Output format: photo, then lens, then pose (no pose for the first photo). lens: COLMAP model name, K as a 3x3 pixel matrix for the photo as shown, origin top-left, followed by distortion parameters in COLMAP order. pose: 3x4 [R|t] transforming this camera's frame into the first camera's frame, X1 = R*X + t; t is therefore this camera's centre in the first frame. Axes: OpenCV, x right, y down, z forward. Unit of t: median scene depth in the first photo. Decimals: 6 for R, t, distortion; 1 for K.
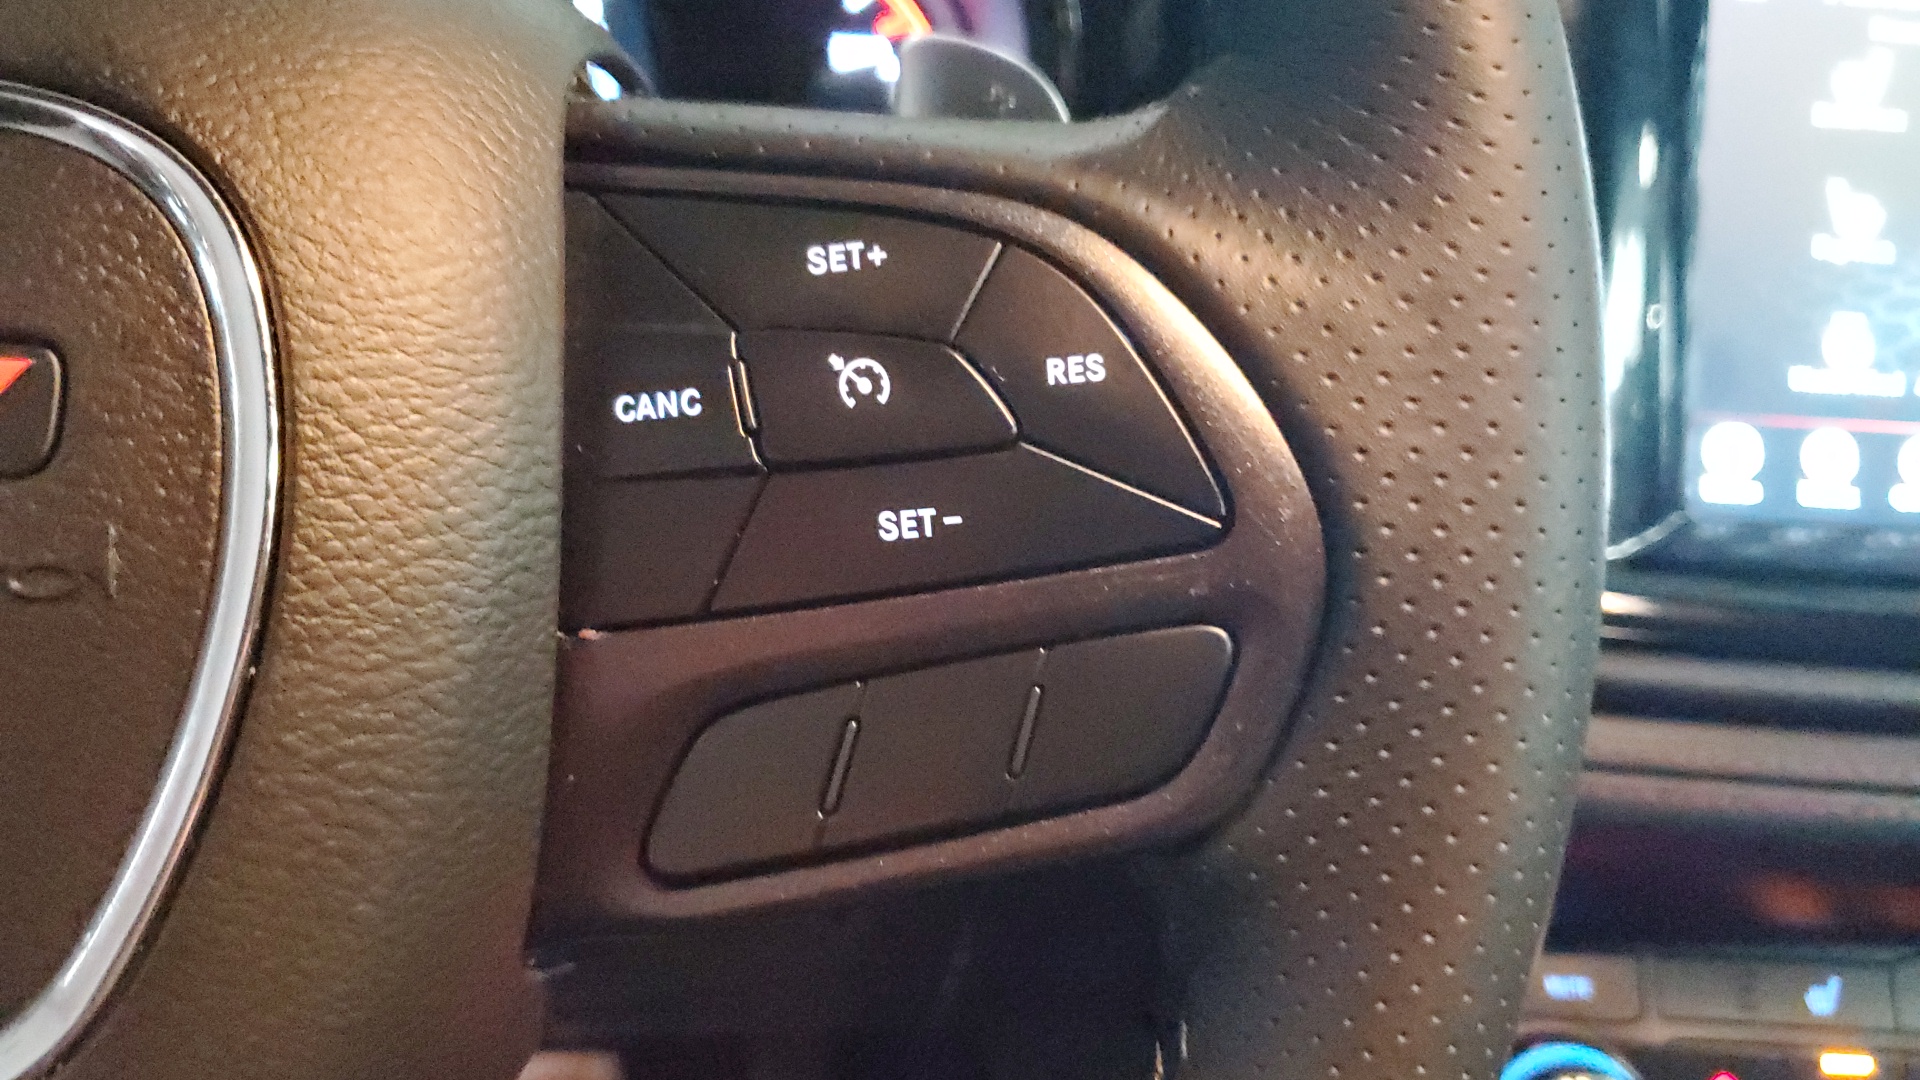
lens RADIAL K [[1533.1, 0, 958.8], [0, 1533.1, 548.8], [0, 0, 1]] dist [0.210554, -0.418569]
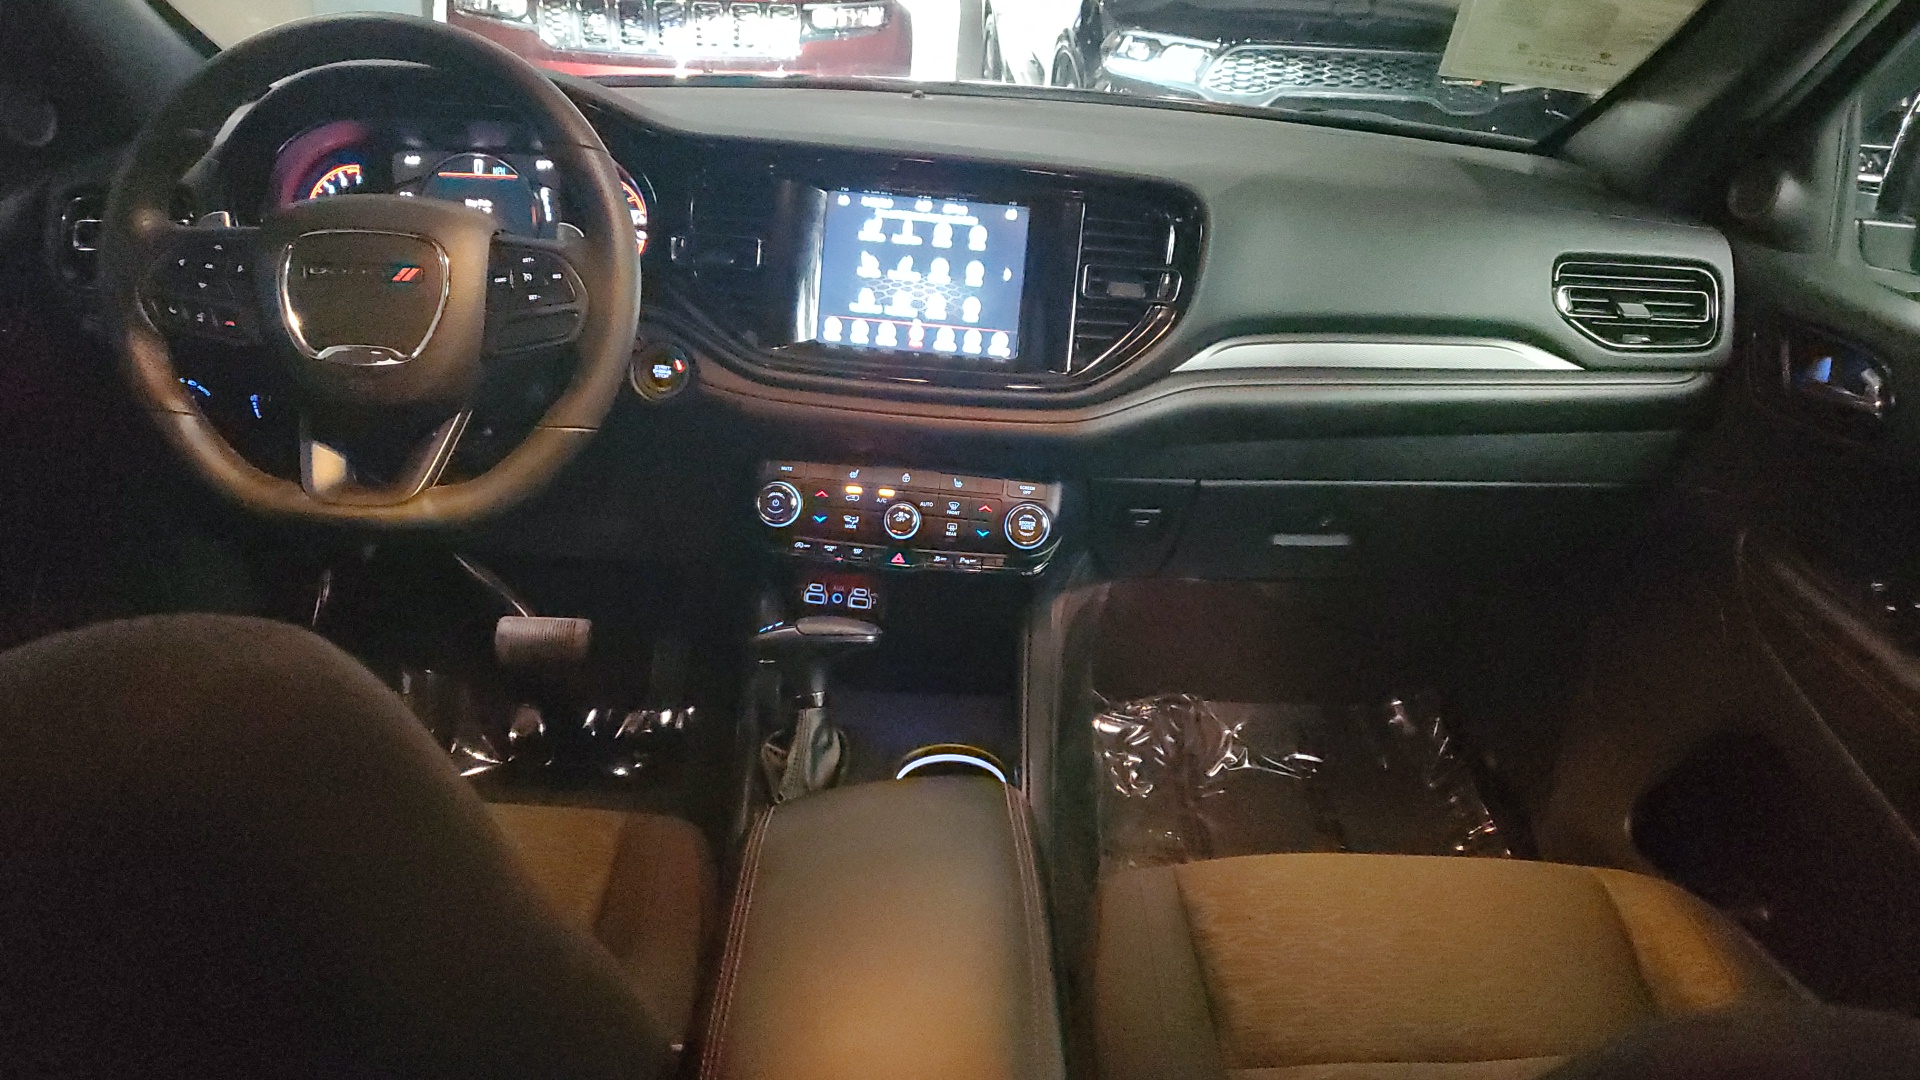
lens RADIAL K [[1533.1, 0, 958.8], [0, 1533.1, 548.8], [0, 0, 1]] dist [0.210554, -0.418569]
pose [[0.993339, 0.036121, -0.109423, 2.731834], [-0.039227, 0.998882, -0.026366, 1.248452], [0.108348, 0.030483, 0.993646, -5.872889]]
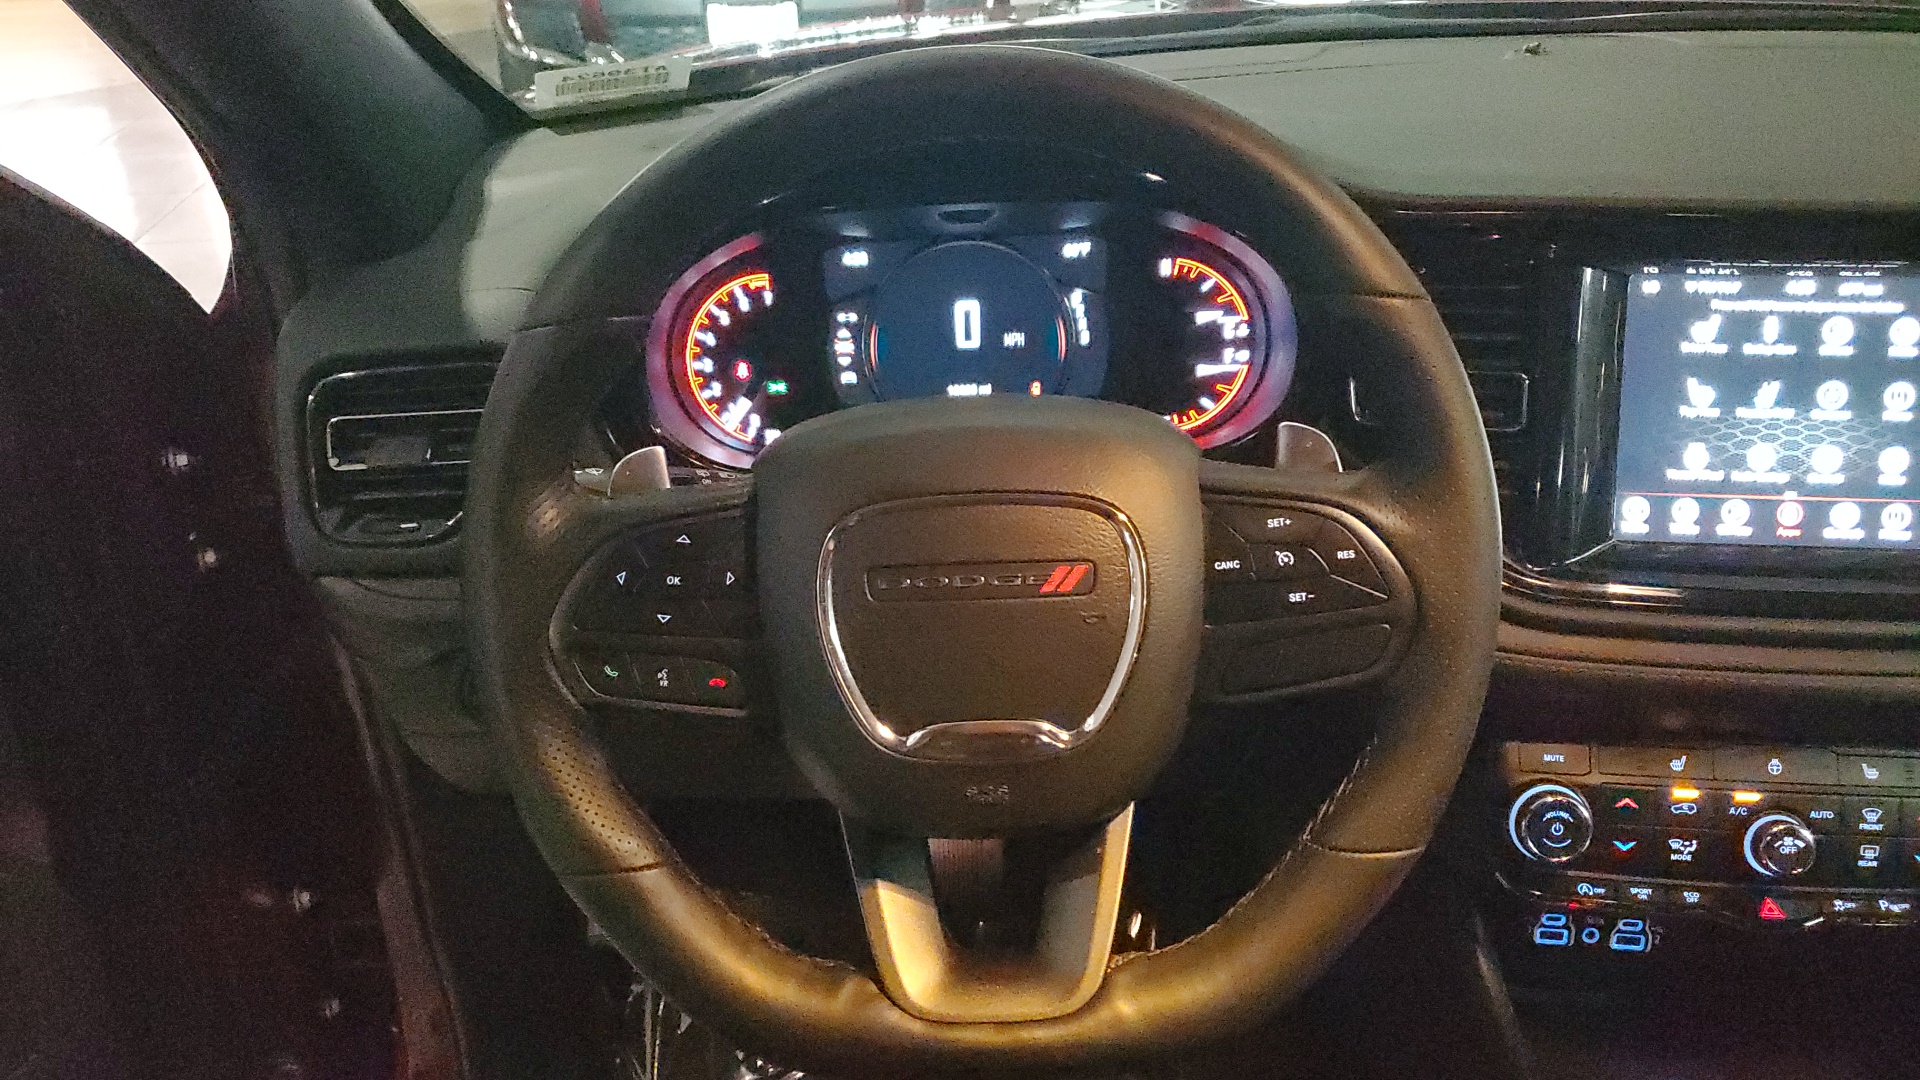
lens RADIAL K [[1537.0, 0, 941.9], [0, 1537.0, 566.8], [0, 0, 1]] dist [-0.001551, 0.040141]
pose [[0.992436, -0.016274, -0.121677, -0.421211], [0.026042, 0.996524, 0.079132, -0.392764], [0.119966, -0.081702, 0.989410, -2.659501]]
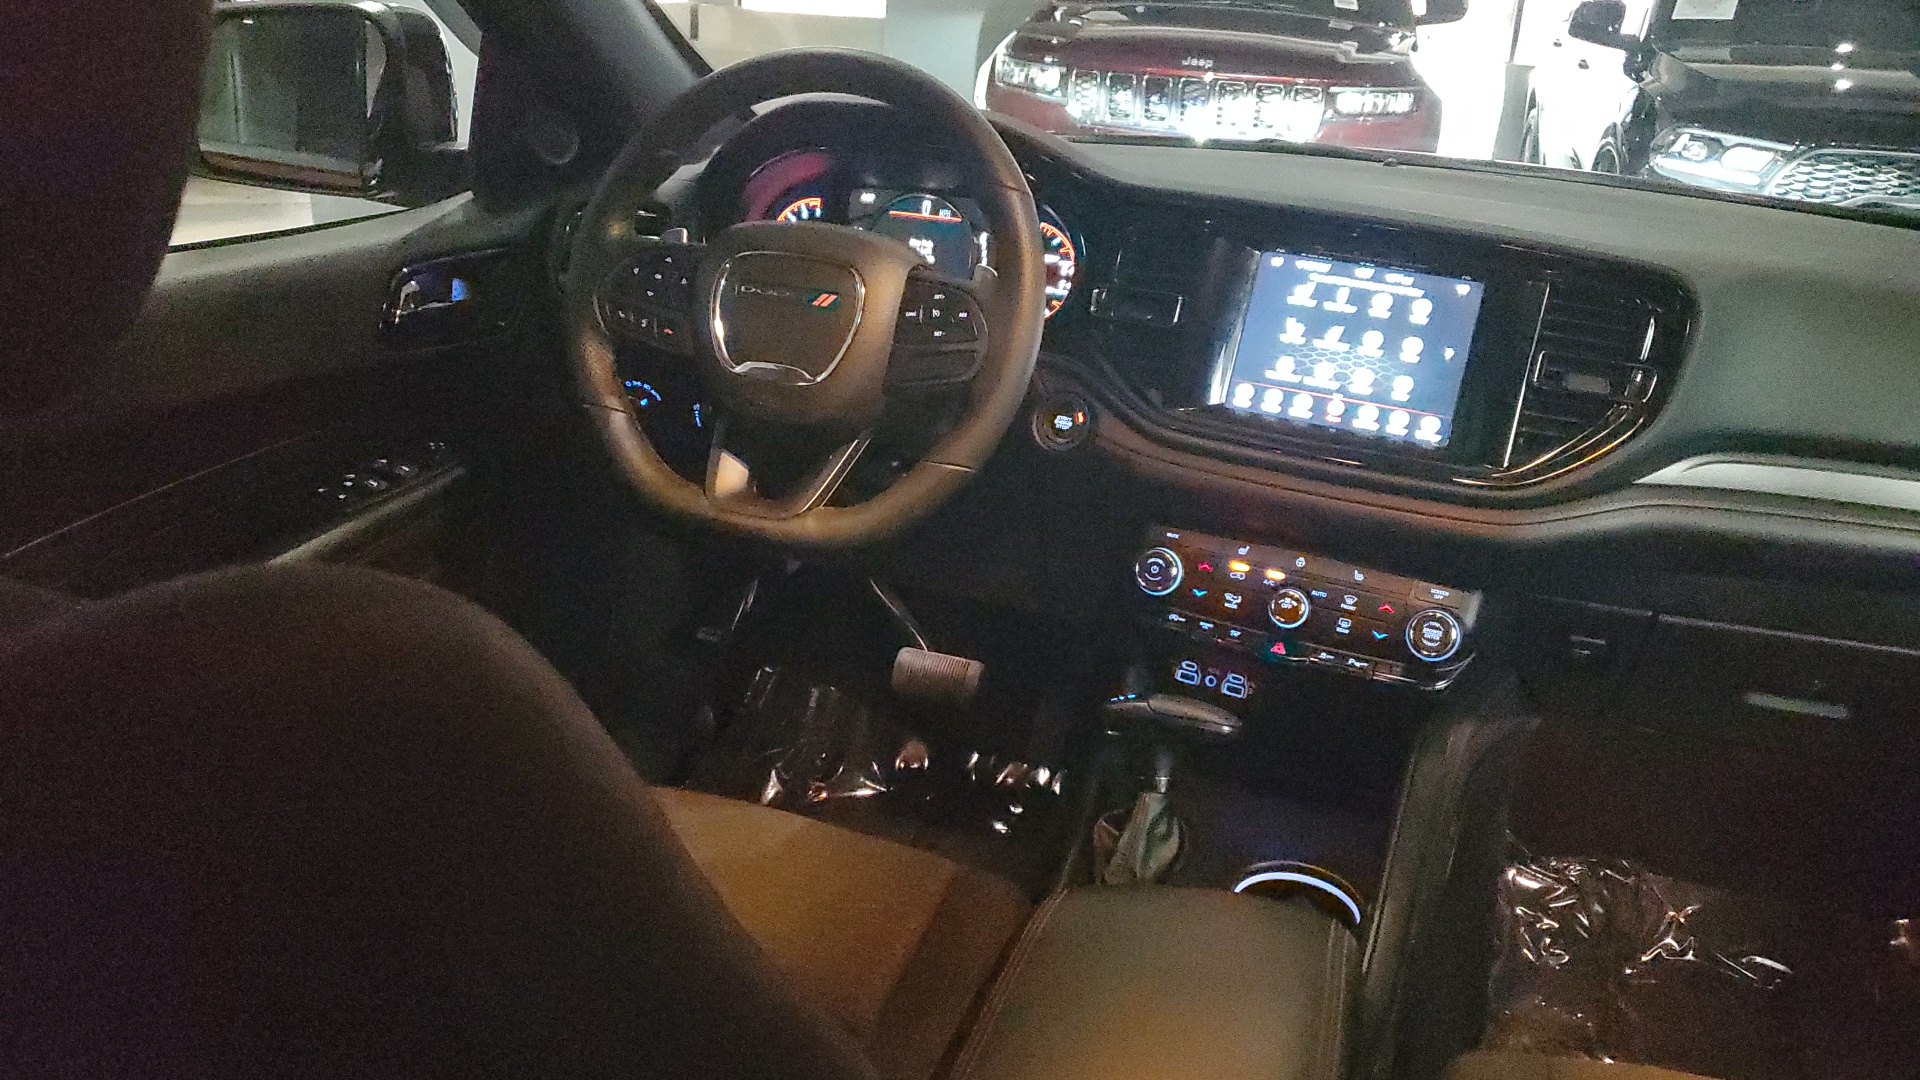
lens RADIAL K [[1533.2, 0, 955.0], [0, 1533.2, 534.8], [0, 0, 1]] dist [0.140037, -0.177136]
pose [[0.901730, 0.158143, -0.402335, 3.033264], [-0.192577, 0.980187, -0.046336, 1.207875], [0.387036, 0.119263, 0.914319, -5.326985]]
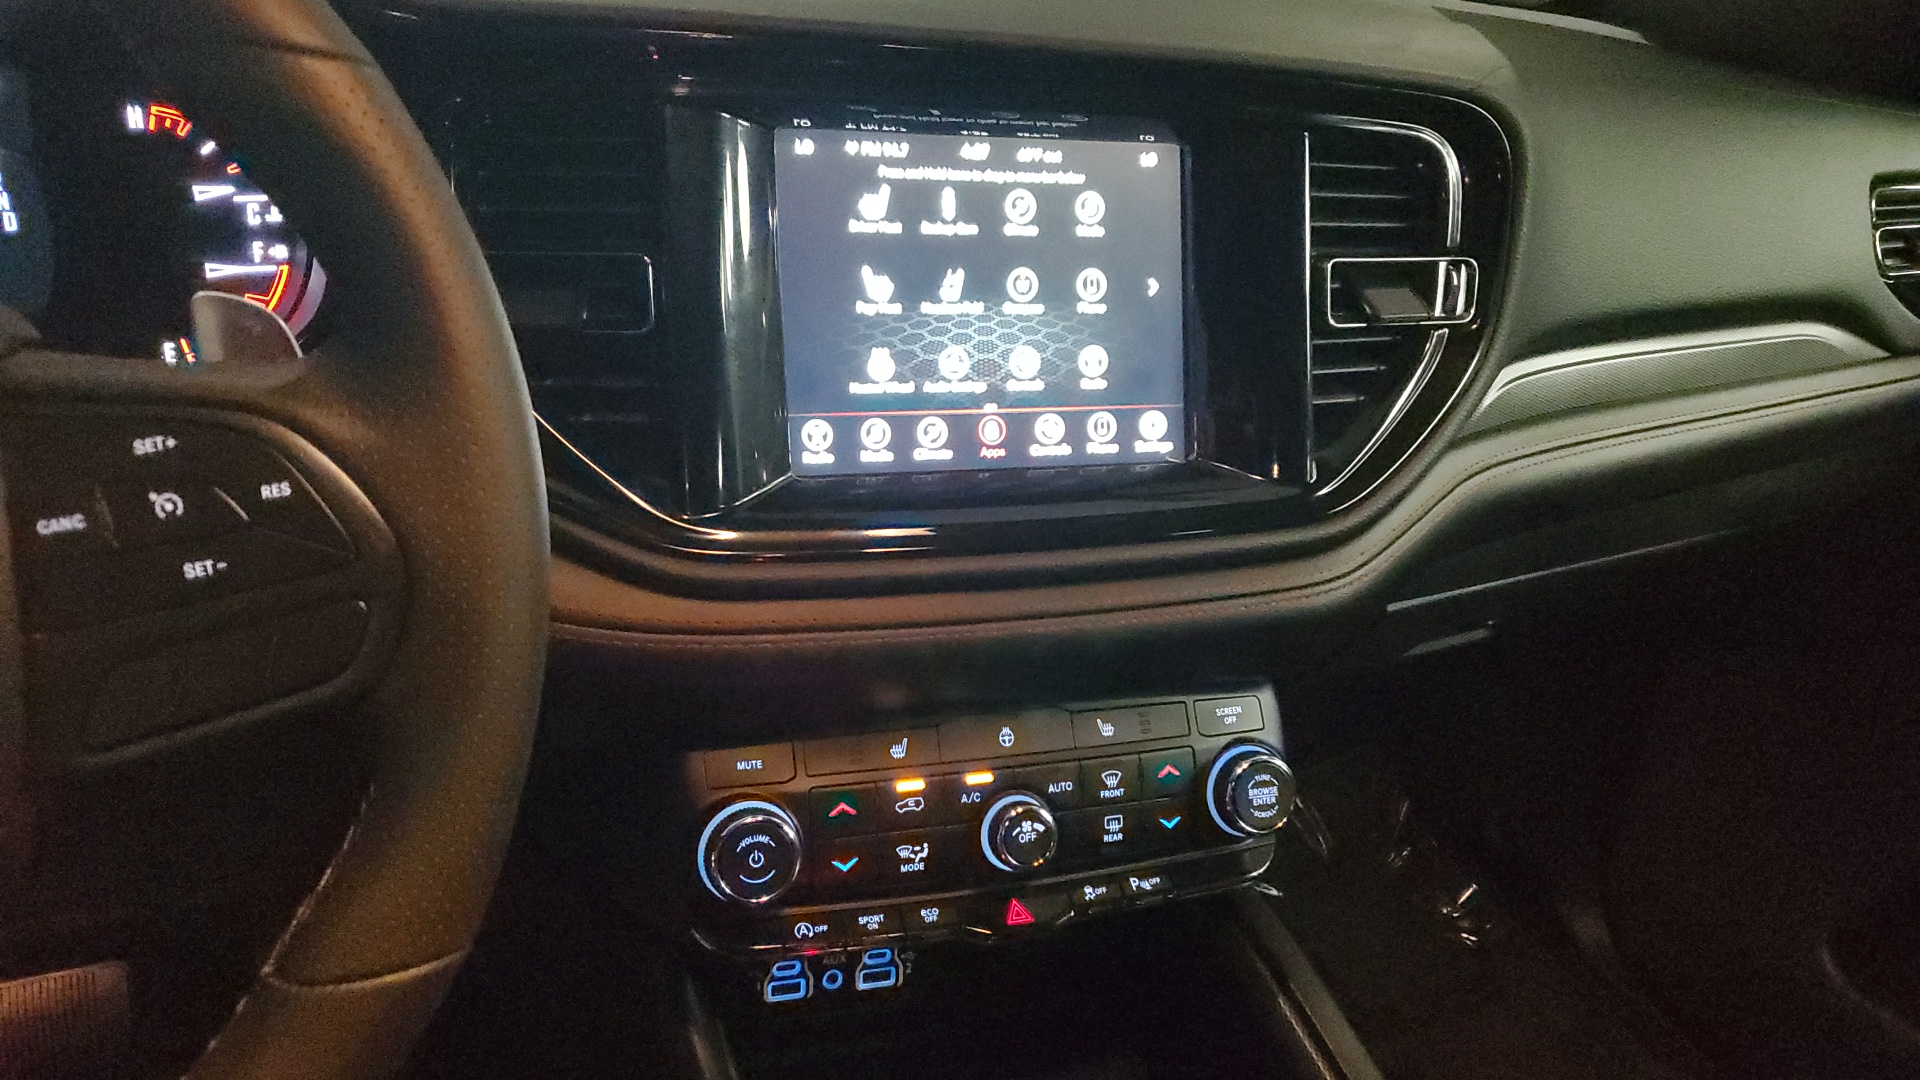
lens RADIAL K [[1533.1, 0, 958.8], [0, 1533.1, 548.8], [0, 0, 1]] dist [0.210554, -0.418569]
pose [[0.951473, -0.103383, 0.289846, 0.335986], [0.084985, 0.993526, 0.075396, -0.118168], [-0.295764, -0.047104, 0.954099, -1.379886]]
